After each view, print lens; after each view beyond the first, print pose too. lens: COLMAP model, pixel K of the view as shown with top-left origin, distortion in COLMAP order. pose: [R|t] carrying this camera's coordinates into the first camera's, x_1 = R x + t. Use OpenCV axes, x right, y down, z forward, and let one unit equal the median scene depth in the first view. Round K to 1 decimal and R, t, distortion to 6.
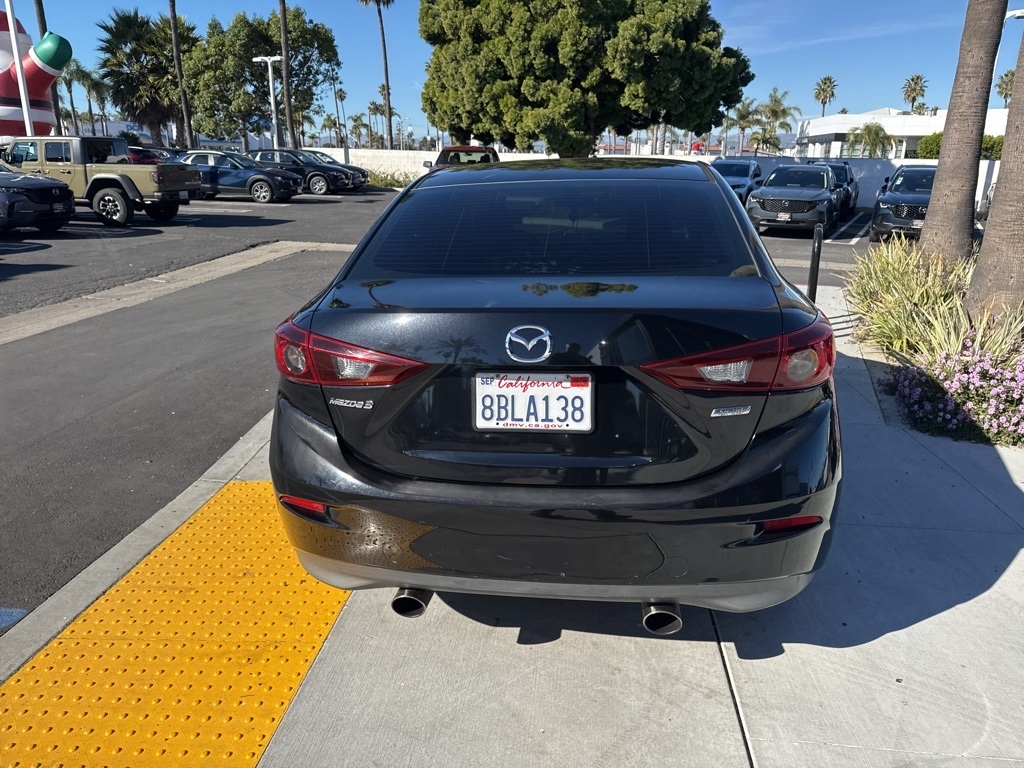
lens RADIAL K [[714.7, 0, 511.7], [0, 714.7, 375.3], [0, 0, 1]] dist [0.021672, -0.026596]
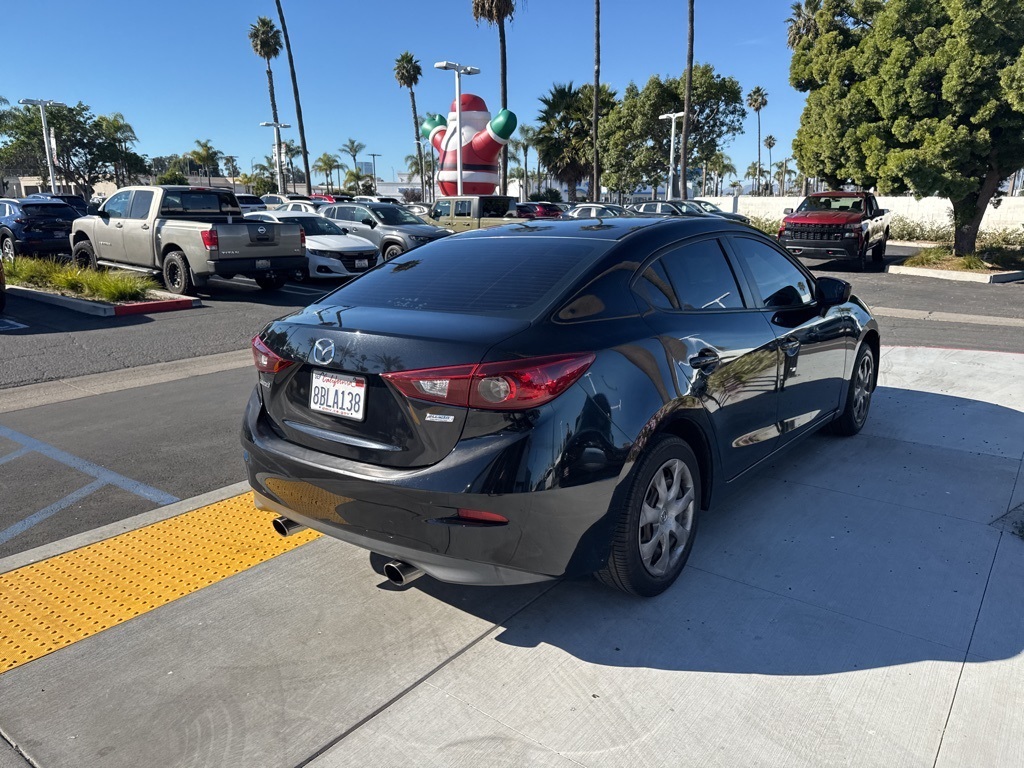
lens RADIAL K [[714.7, 0, 514.7], [0, 714.7, 386.4], [0, 0, 1]] dist [0.021672, -0.026596]
pose [[0.854265, 0.111808, -0.507672, 0.109014], [-0.135865, 0.990672, -0.010439, -0.001173], [0.501769, 0.077893, 0.861487, -0.003975]]
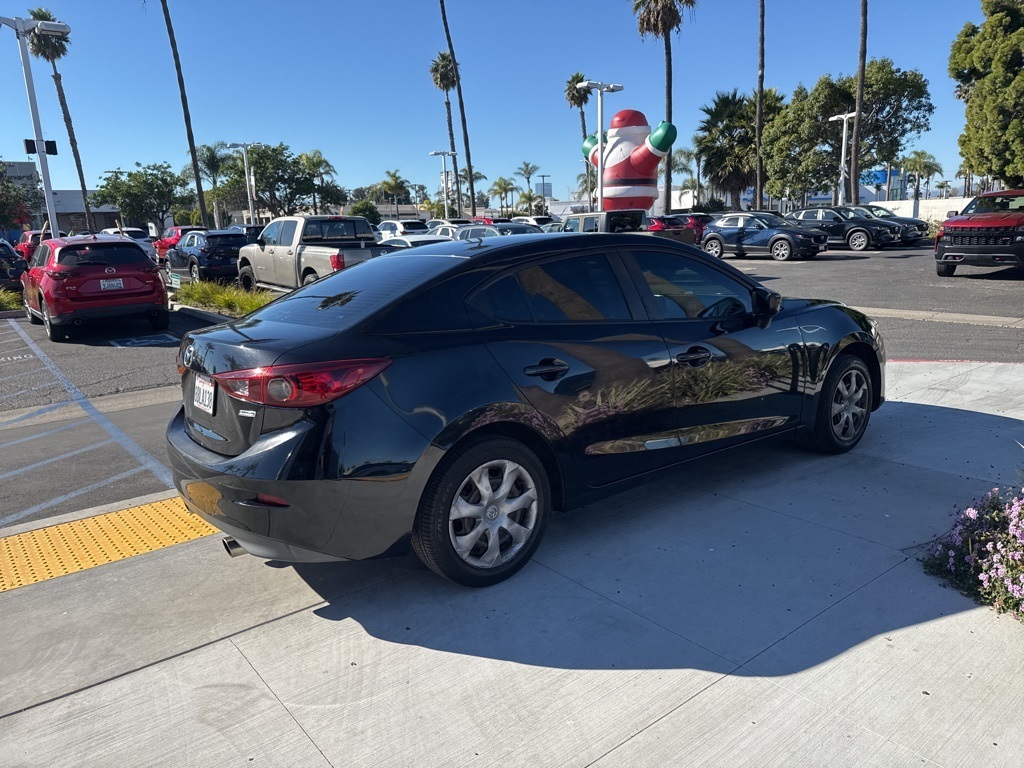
lens RADIAL K [[714.7, 0, 515.8], [0, 714.7, 390.0], [0, 0, 1]] dist [0.021672, -0.026596]
pose [[0.708793, 0.116538, -0.695724, 0.178245], [-0.154967, 0.987890, 0.007600, -0.009848], [0.688184, 0.102427, 0.718269, 0.031281]]
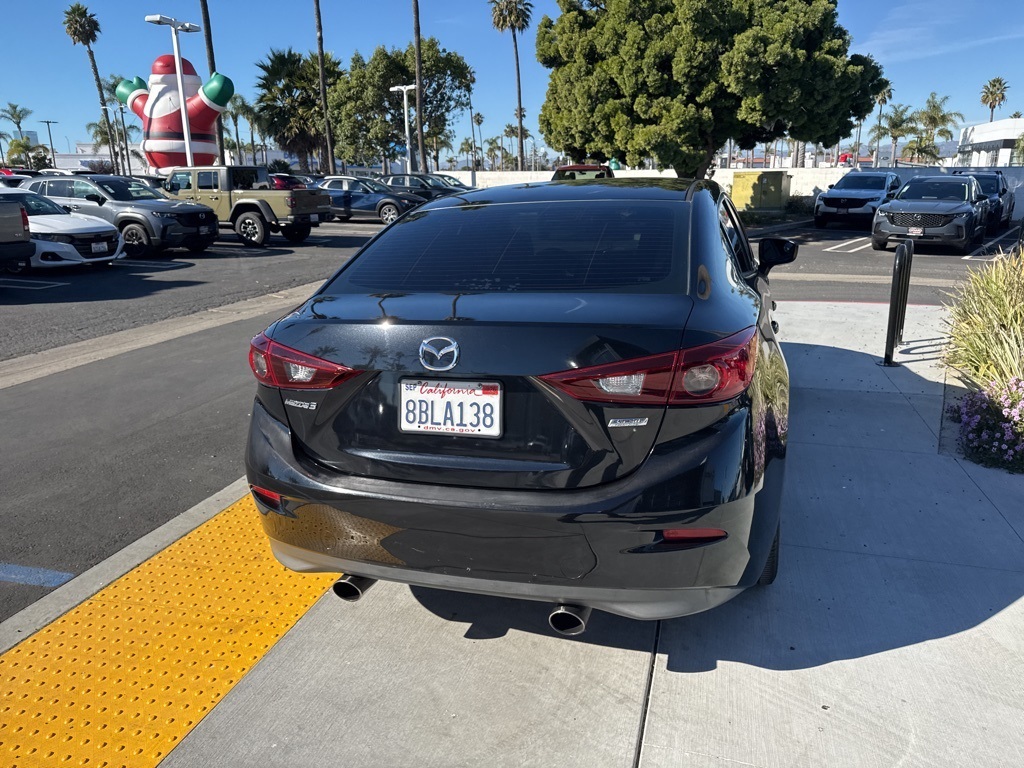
lens RADIAL K [[714.7, 0, 511.8], [0, 714.7, 376.9], [0, 0, 1]] dist [0.021672, -0.026596]
pose [[0.984156, 0.025289, -0.175491, 0.032633], [-0.029111, 0.999391, -0.019238, 0.000931], [0.174897, 0.024042, 0.984293, -0.005308]]
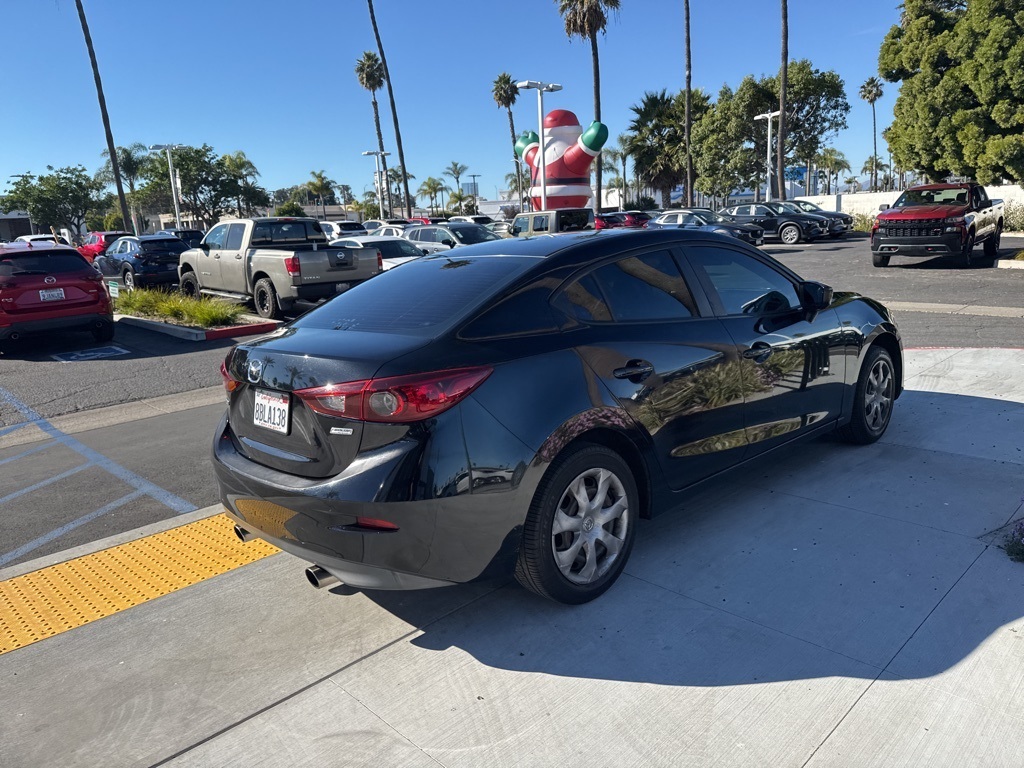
lens RADIAL K [[714.7, 0, 517.6], [0, 714.7, 383.6], [0, 0, 1]] dist [0.021672, -0.026596]
pose [[0.774332, 0.083599, -0.627233, 0.145845], [-0.117653, 0.992971, -0.012900, -0.006483], [0.621746, 0.083785, 0.778725, 0.013884]]
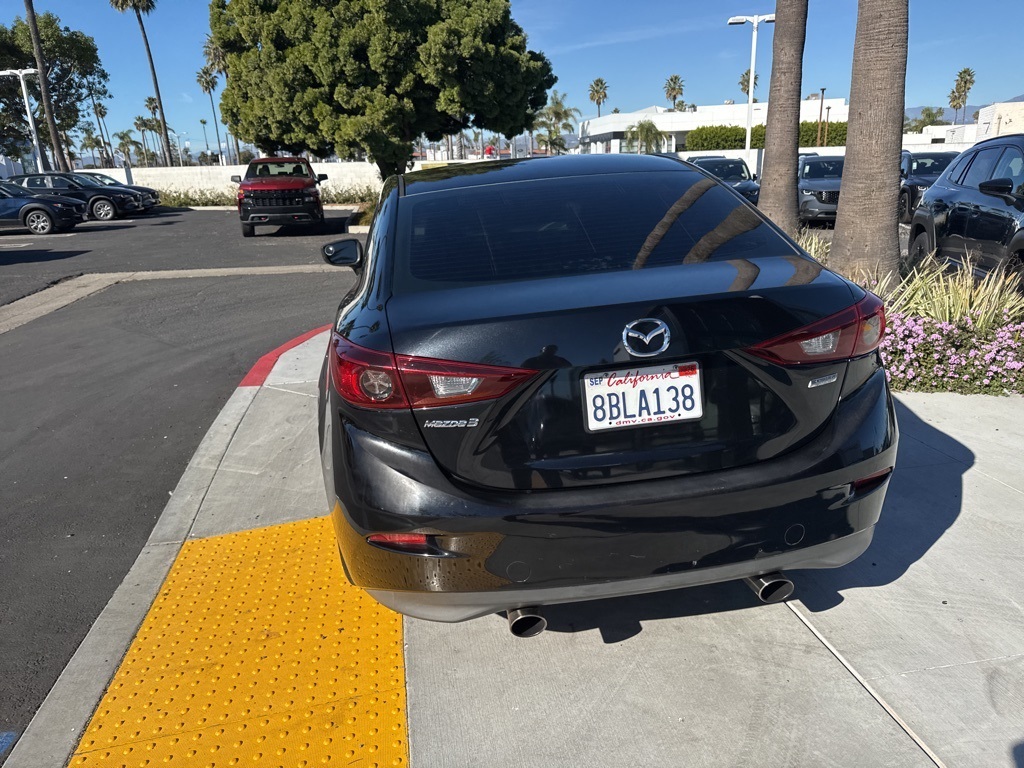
lens RADIAL K [[714.7, 0, 509.7], [0, 714.7, 384.1], [0, 0, 1]] dist [0.021672, -0.026596]
pose [[0.962929, -0.123865, 0.239634, -0.040430], [0.123288, 0.992217, 0.017456, -0.002084], [-0.239932, 0.012735, 0.970706, 0.008322]]
